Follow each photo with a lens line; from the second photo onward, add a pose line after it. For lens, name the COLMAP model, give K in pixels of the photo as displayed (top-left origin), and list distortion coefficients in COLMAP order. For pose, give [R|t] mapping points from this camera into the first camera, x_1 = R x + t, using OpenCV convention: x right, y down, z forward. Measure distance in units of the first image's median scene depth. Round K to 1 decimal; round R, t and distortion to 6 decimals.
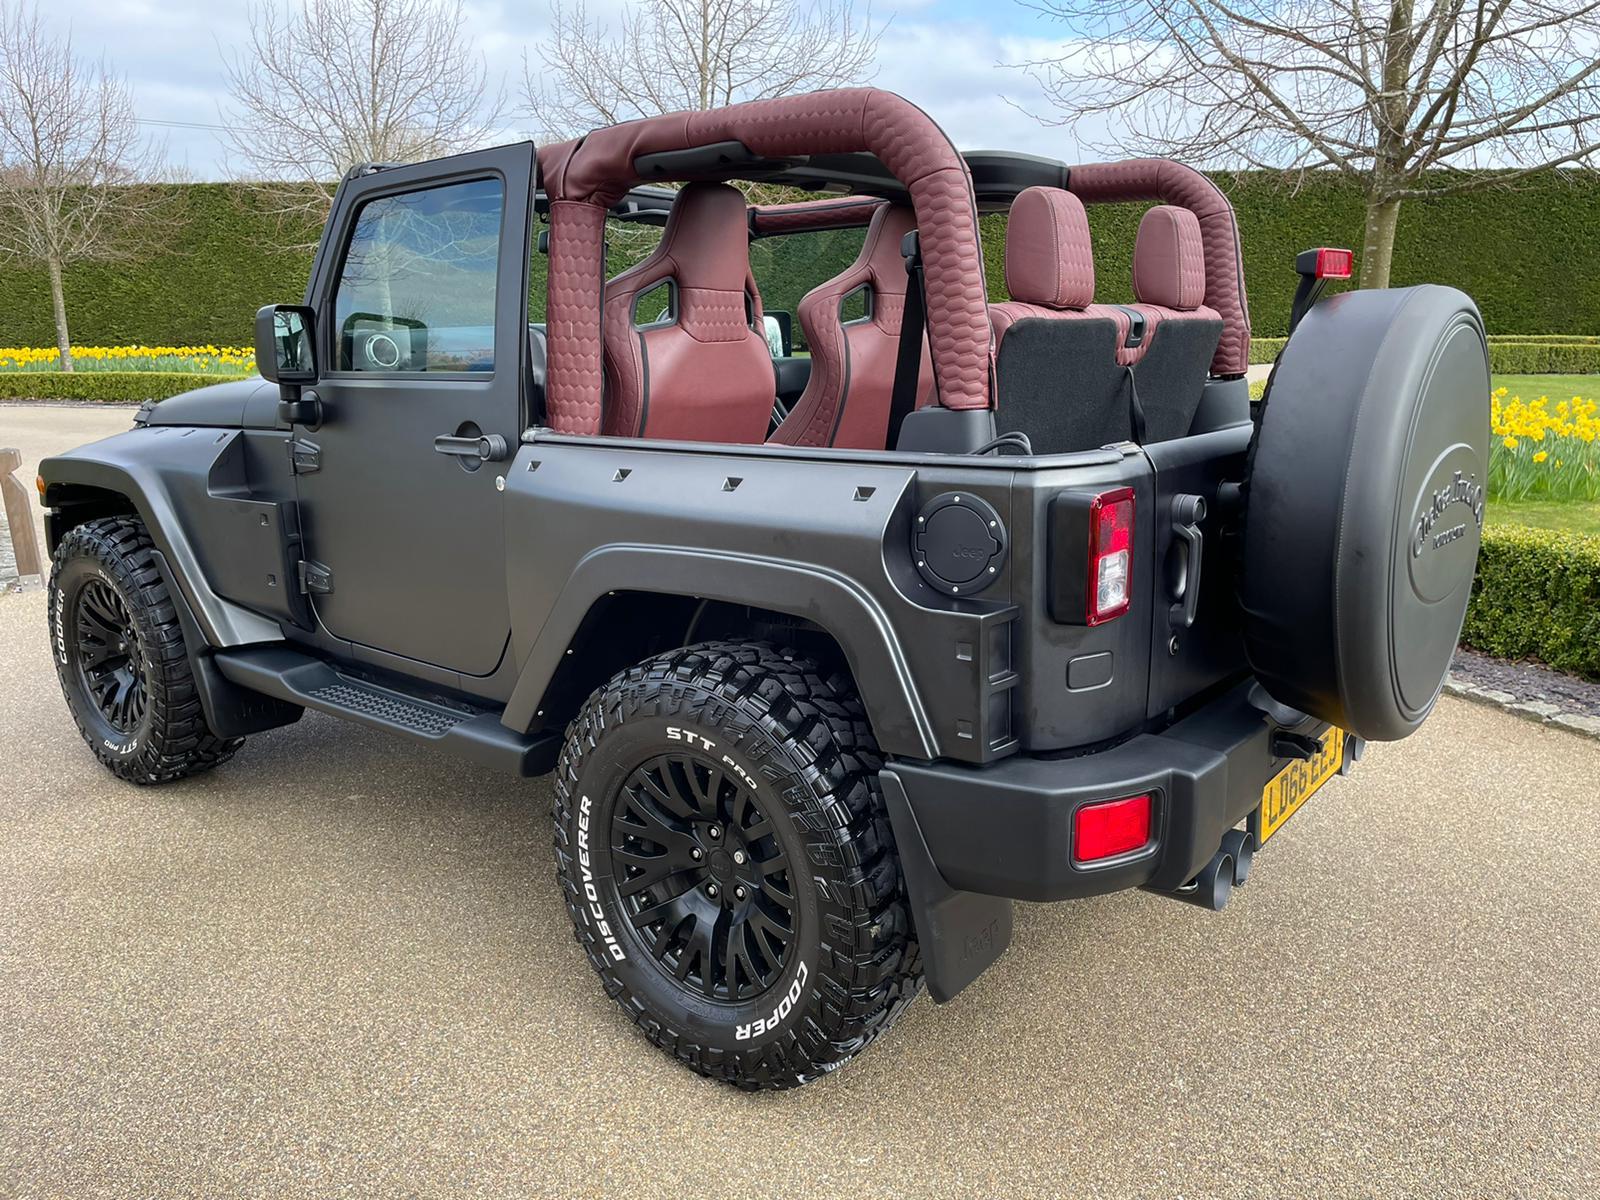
lens RADIAL K [[1226.7, 0, 800.0], [0, 1226.7, 600.0], [0, 0, 1]] dist [0.091160, -0.108183]
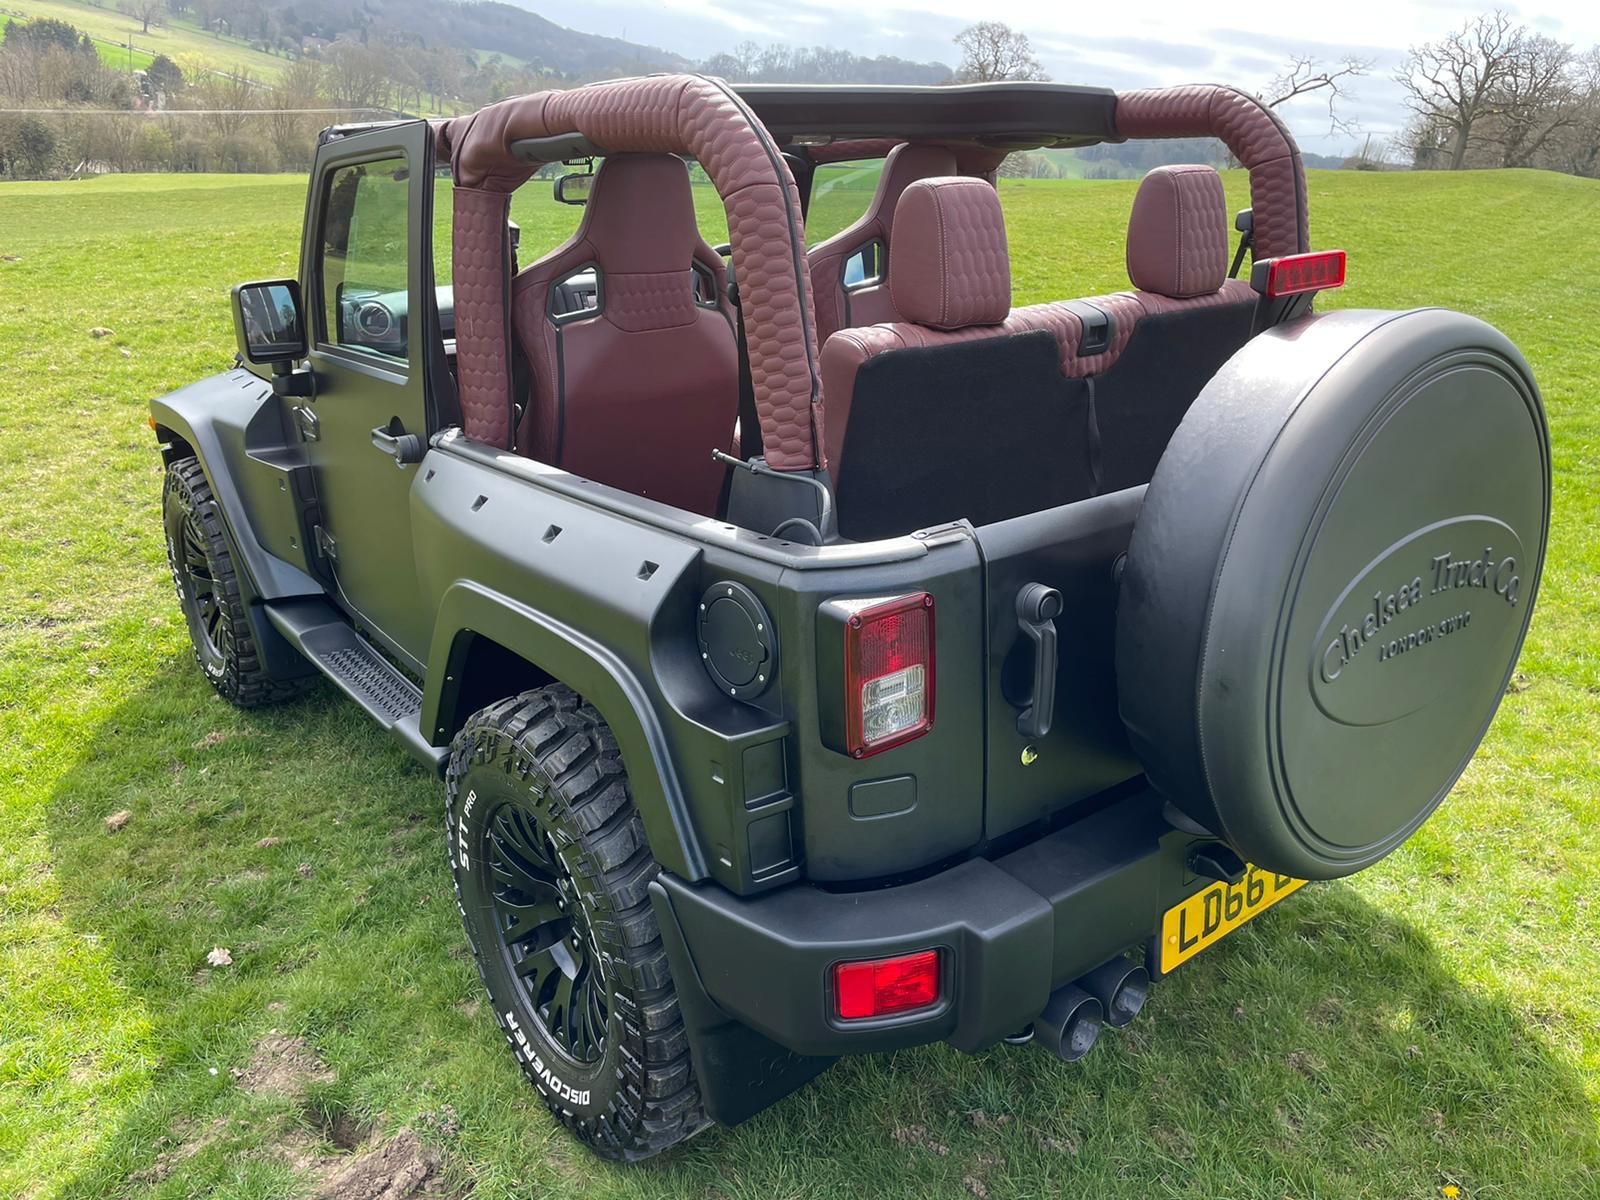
lens RADIAL K [[1207.1, 0, 814.0], [0, 1207.1, 595.5], [0, 0, 1]] dist [0.091008, -0.116672]
pose [[0.968888, 0.063276, -0.239273, 0.310669], [-0.032499, 0.990922, 0.130453, -0.153691], [0.245355, -0.118618, 0.962149, 0.162058]]
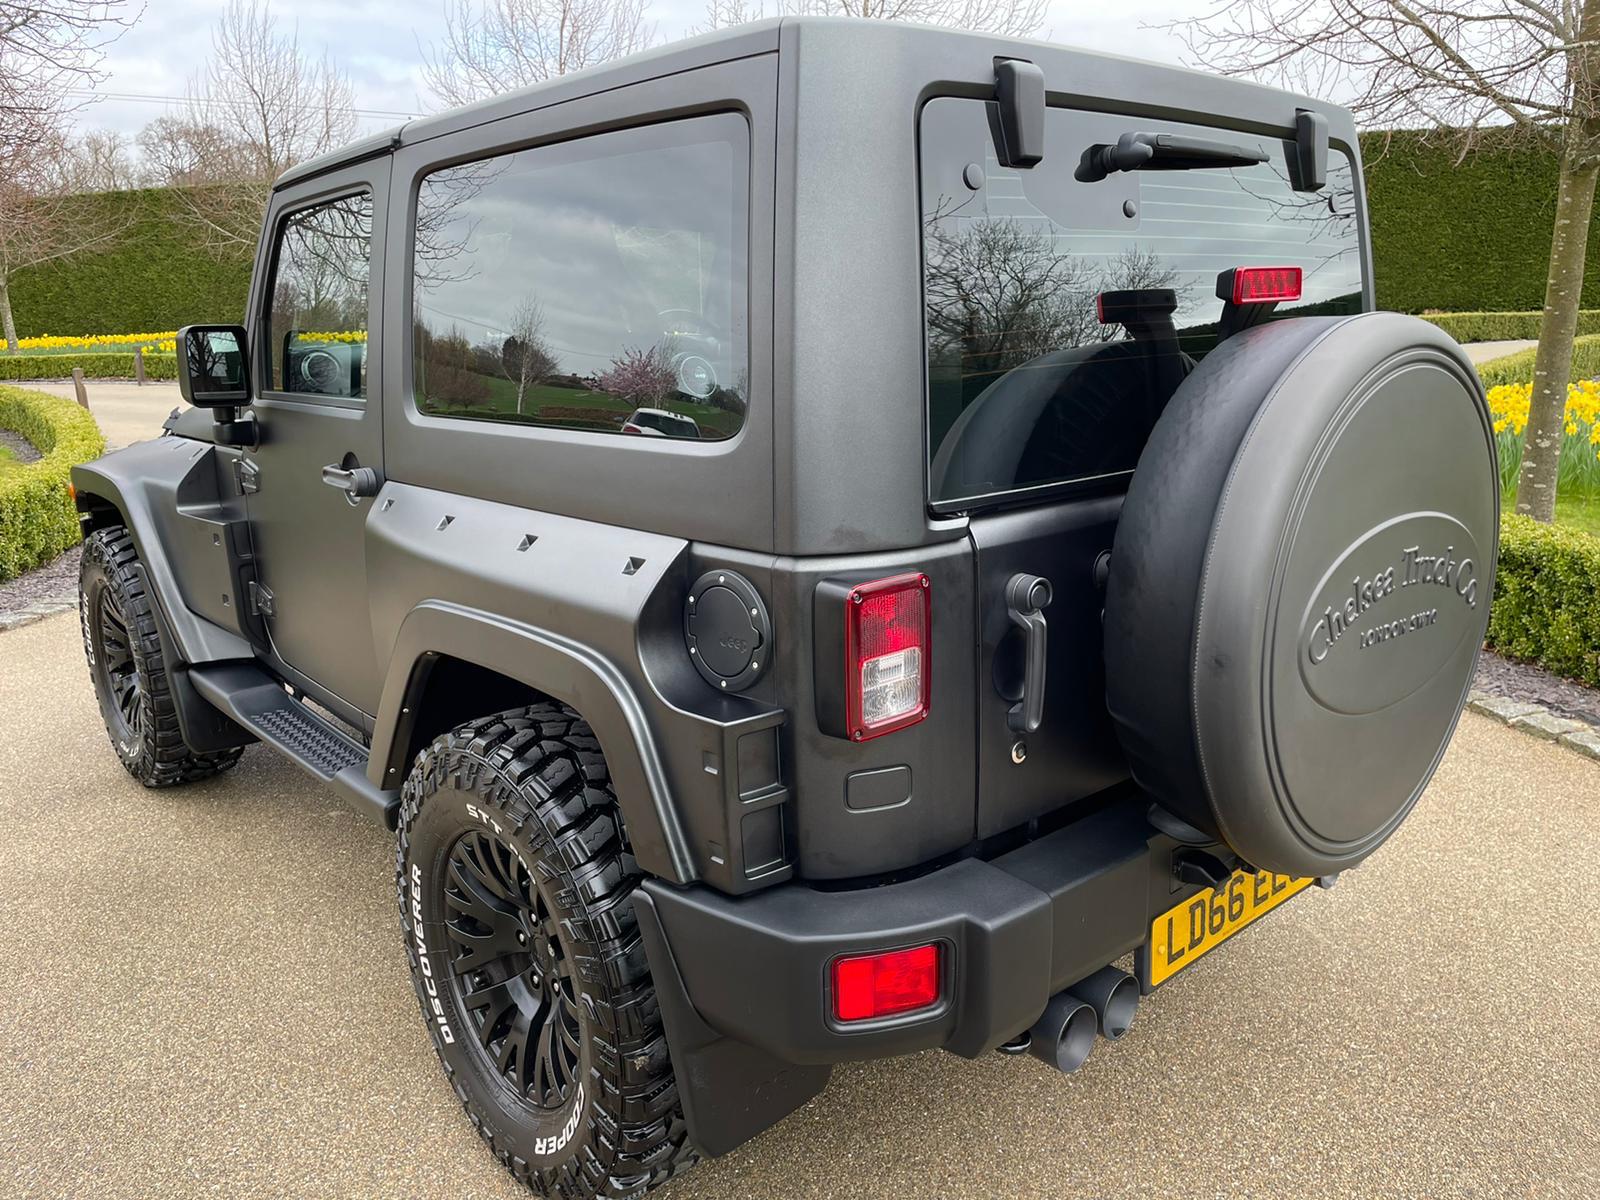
lens RADIAL K [[1209.1, 0, 805.4], [0, 1209.1, 606.1], [0, 0, 1]] dist [0.089193, -0.115505]
pose [[0.983467, 0.035772, -0.177521, 0.267570], [-0.030217, 0.998968, 0.033903, -0.075137], [0.178551, -0.027978, 0.983533, 0.151959]]
